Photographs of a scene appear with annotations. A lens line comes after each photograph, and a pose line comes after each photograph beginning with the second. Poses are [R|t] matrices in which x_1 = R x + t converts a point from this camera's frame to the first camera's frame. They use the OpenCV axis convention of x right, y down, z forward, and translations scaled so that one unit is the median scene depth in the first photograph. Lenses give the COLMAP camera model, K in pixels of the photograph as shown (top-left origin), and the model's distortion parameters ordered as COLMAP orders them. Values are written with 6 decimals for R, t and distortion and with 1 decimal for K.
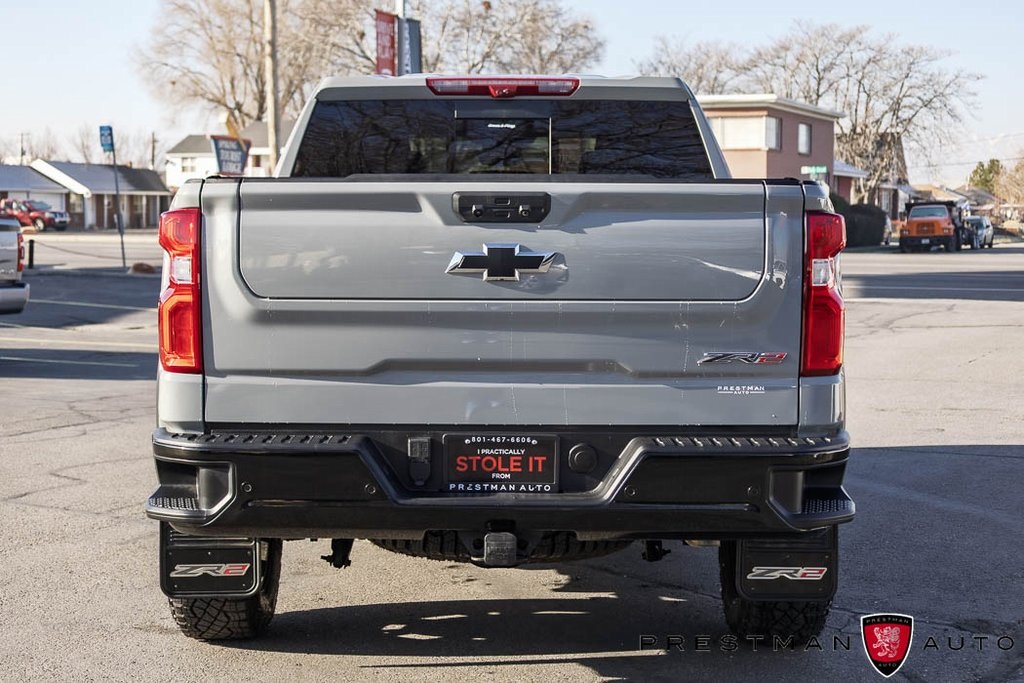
lens RADIAL K [[1644.7, 0, 512.0], [0, 1644.7, 341.5], [0, 0, 1]] dist [-0.086688, 0.909108]
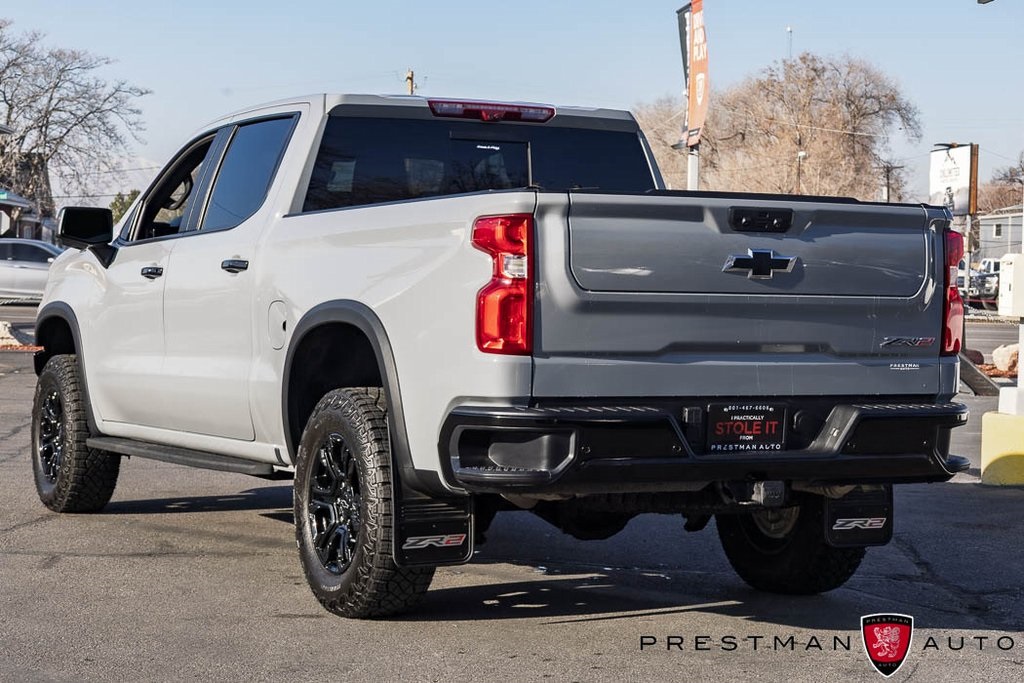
lens RADIAL K [[2048.4, 0, 512.0], [0, 2048.4, 341.5], [0, 0, 1]] dist [0.016524, -0.032147]
pose [[0.892877, -0.000228, 0.450301, -0.853658], [0.016039, 0.999381, -0.031298, 0.054990], [-0.450015, 0.035168, 0.892328, -0.291481]]
